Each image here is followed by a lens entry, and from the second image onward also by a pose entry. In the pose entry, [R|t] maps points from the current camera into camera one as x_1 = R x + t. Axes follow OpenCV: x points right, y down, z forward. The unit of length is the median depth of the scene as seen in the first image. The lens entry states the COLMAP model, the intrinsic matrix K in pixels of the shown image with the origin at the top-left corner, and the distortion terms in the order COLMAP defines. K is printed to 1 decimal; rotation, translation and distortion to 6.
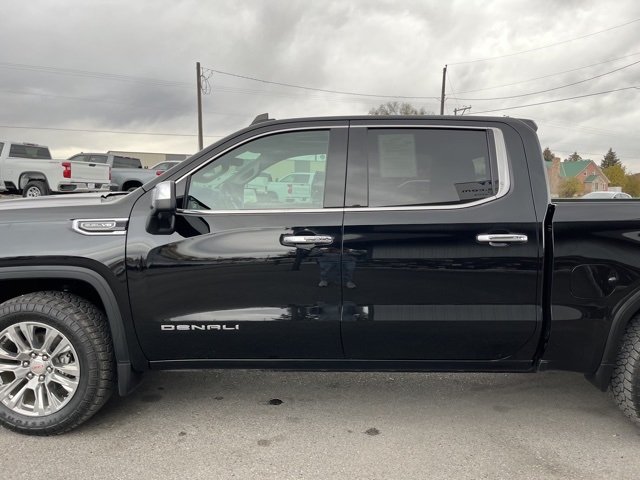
lens RADIAL K [[510.0, 0, 321.7], [0, 510.0, 255.2], [0, 0, 1]] dist [0.101117, -0.113581]
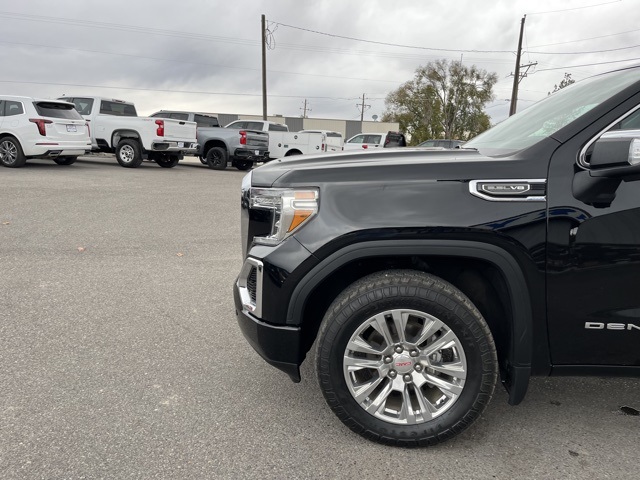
lens RADIAL K [[510.0, 0, 321.7], [0, 510.0, 255.2], [0, 0, 1]] dist [0.101117, -0.113581]
pose [[0.998239, 0.021407, -0.055319, -0.622485], [-0.017439, 0.997306, 0.071250, -0.008356], [0.056695, -0.070160, 0.995923, 0.206524]]
